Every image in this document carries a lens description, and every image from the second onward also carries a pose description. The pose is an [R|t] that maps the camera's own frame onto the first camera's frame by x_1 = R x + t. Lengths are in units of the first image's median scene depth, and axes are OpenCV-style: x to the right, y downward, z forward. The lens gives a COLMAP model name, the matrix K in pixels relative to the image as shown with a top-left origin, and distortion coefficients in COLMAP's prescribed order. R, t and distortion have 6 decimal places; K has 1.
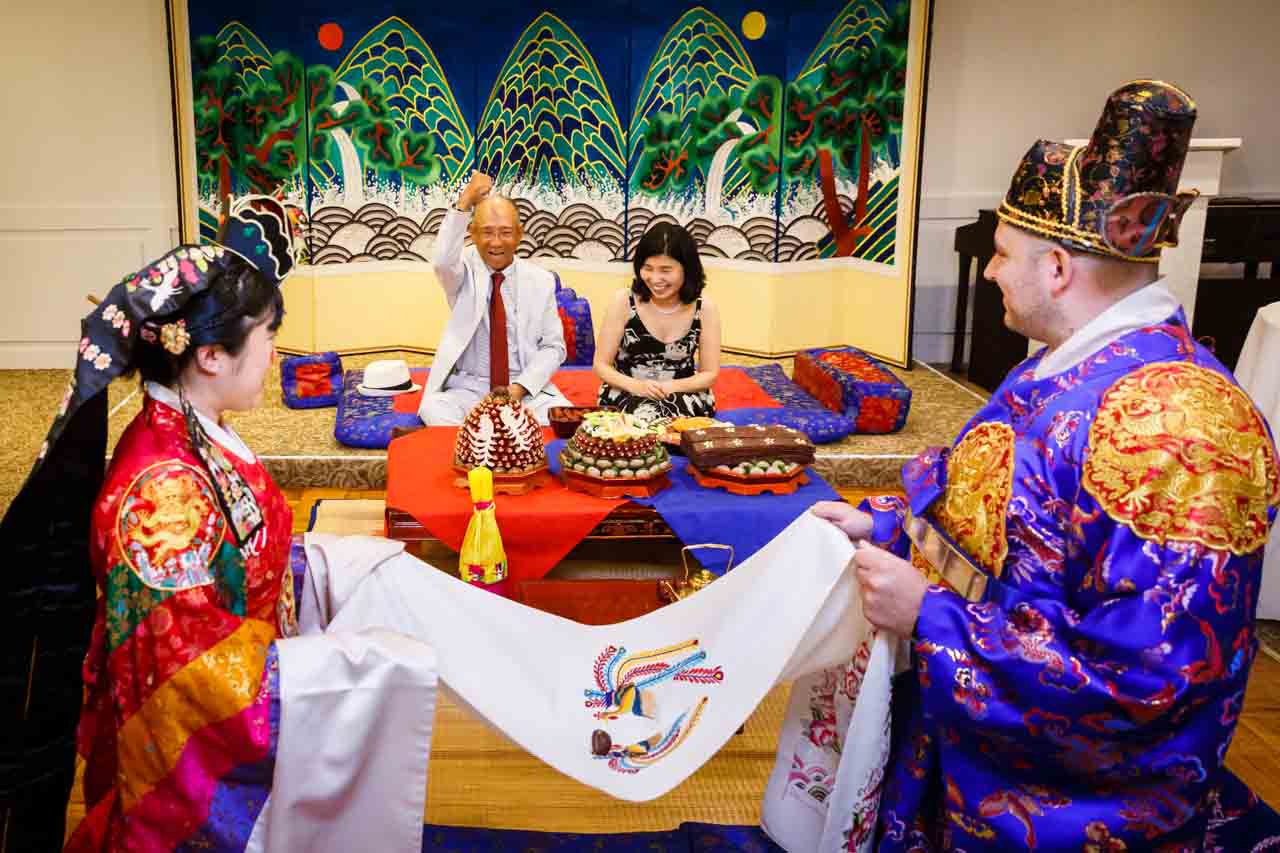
lens RADIAL K [[1250.5, 0, 640.0], [0, 1250.5, 426.5], [0, 0, 1]] dist [-0.003461, -0.002271]
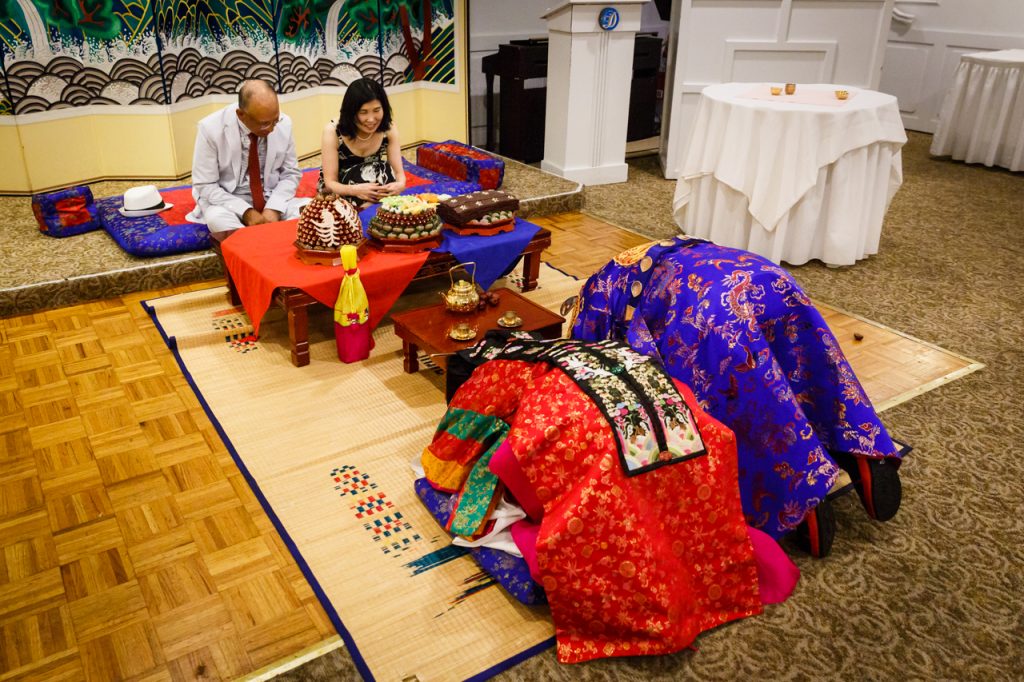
lens RADIAL K [[783.4, 0, 511.4], [0, 783.4, 378.9], [0, 0, 1]] dist [0.004709, -0.003482]
pose [[0.806098, -0.260703, 0.531262, -0.355206], [0.136641, 0.955471, 0.261543, -0.021796], [-0.575791, -0.138237, 0.805826, 0.105177]]
